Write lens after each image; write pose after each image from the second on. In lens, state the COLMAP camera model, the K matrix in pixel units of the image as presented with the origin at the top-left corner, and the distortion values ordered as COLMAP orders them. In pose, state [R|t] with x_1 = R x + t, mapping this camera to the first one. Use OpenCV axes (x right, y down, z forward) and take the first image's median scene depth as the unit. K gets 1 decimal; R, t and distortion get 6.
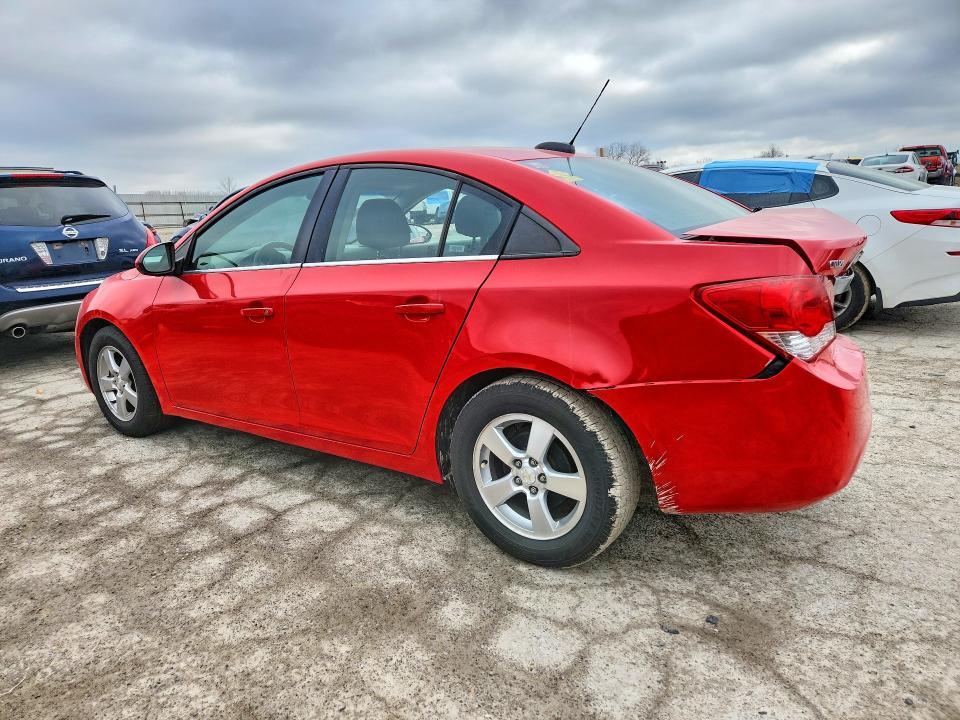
lens RADIAL K [[650.7, 0, 473.7], [0, 650.7, 354.7], [0, 0, 1]] dist [0.023377, -0.024874]
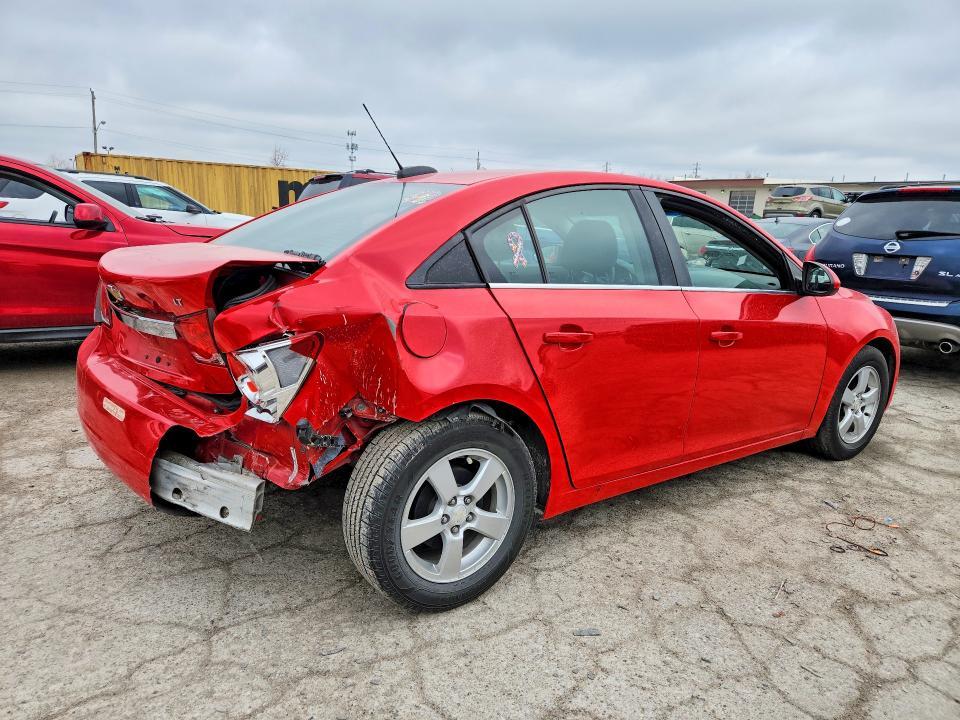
lens RADIAL K [[650.7, 0, 476.9], [0, 650.7, 360.6], [0, 0, 1]] dist [0.023377, -0.024874]
pose [[-0.326005, 0.235114, -0.915665, 1.466888], [-0.232042, 0.919050, 0.318597, -0.542000], [0.916448, 0.316337, -0.245059, 1.957596]]
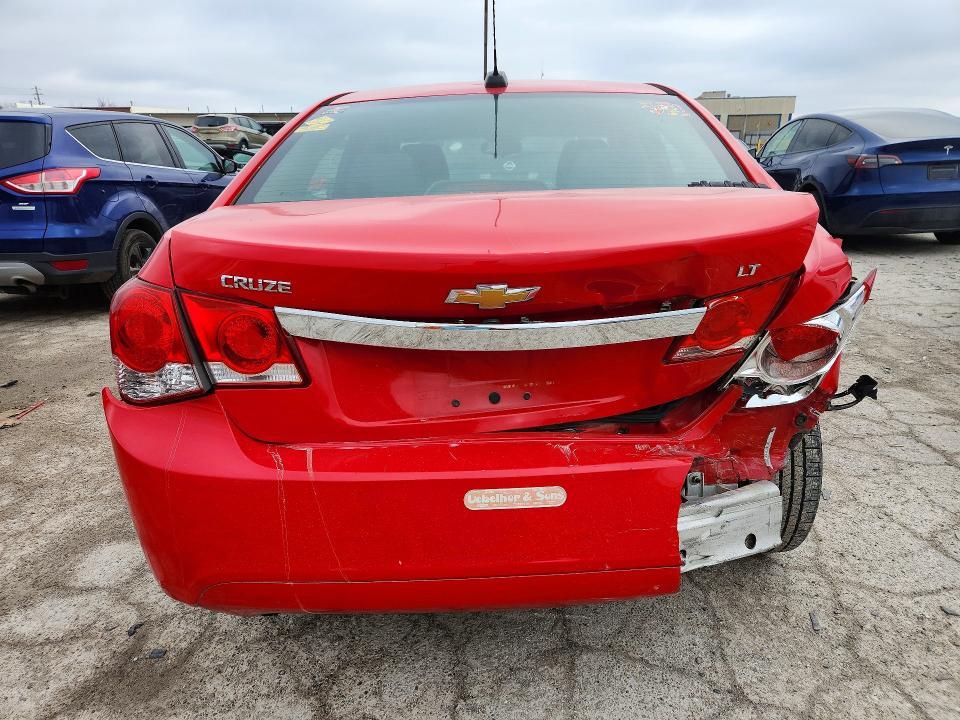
lens RADIAL K [[650.7, 0, 473.9], [0, 650.7, 365.2], [0, 0, 1]] dist [0.023377, -0.024874]
pose [[0.534994, 0.290945, -0.793179, 1.113998], [-0.200523, 0.955734, 0.215320, -0.225305], [0.820714, 0.043856, 0.569653, 0.787829]]
